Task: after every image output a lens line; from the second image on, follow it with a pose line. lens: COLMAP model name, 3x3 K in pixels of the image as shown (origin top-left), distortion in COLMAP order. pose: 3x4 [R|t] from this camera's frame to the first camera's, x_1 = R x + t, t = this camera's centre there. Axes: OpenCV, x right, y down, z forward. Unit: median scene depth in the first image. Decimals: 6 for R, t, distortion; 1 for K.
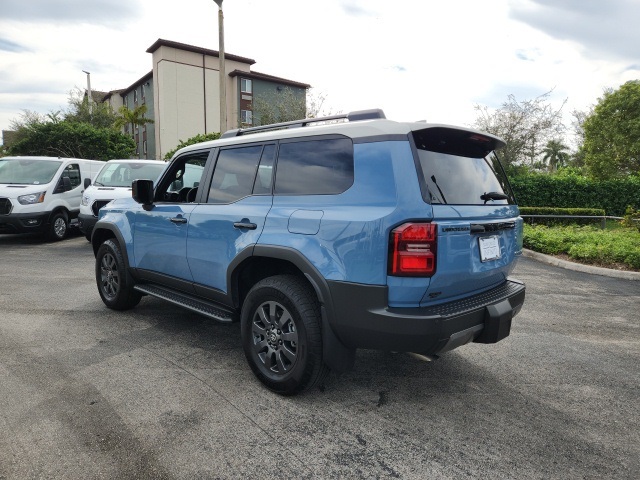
lens RADIAL K [[426.6, 0, 323.9], [0, 426.6, 240.7], [0, 0, 1]] dist [0.075152, -0.062513]
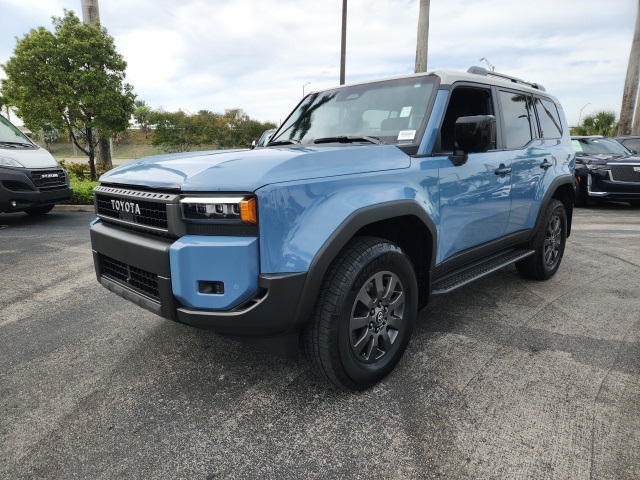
lens RADIAL K [[427.5, 0, 318.4], [0, 427.5, 240.4], [0, 0, 1]] dist [0.069535, -0.056435]
pose [[0.012399, -0.216432, 0.976219, -1.233753], [0.115025, 0.970122, 0.213619, -0.141087], [-0.993285, 0.109641, 0.036924, 1.376953]]
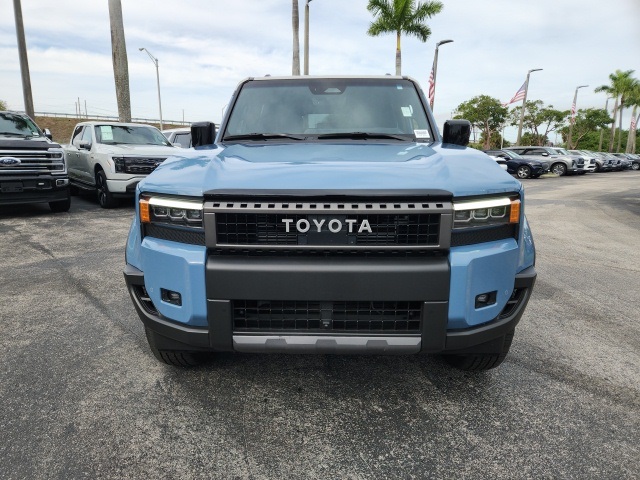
lens RADIAL K [[427.5, 0, 318.4], [0, 427.5, 240.4], [0, 0, 1]] dist [0.069535, -0.056435]
pose [[-0.670092, -0.180731, 0.719940, -0.958157], [0.064924, 0.951918, 0.299394, -0.205561], [-0.739434, 0.247363, -0.626139, 1.934509]]
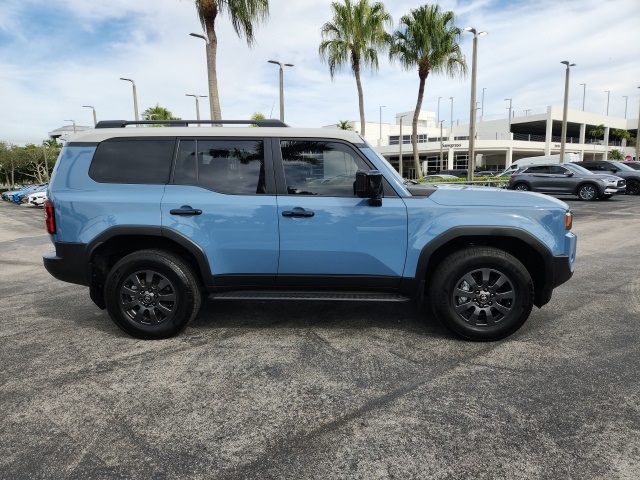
lens RADIAL K [[424.3, 0, 316.3], [0, 424.3, 233.5], [0, 0, 1]] dist [0.067170, -0.052284]
pose [[-0.780048, 0.083029, -0.620186, 0.559290], [-0.068881, 0.973739, 0.216998, -0.245195], [0.621917, 0.211988, -0.753844, 2.149042]]
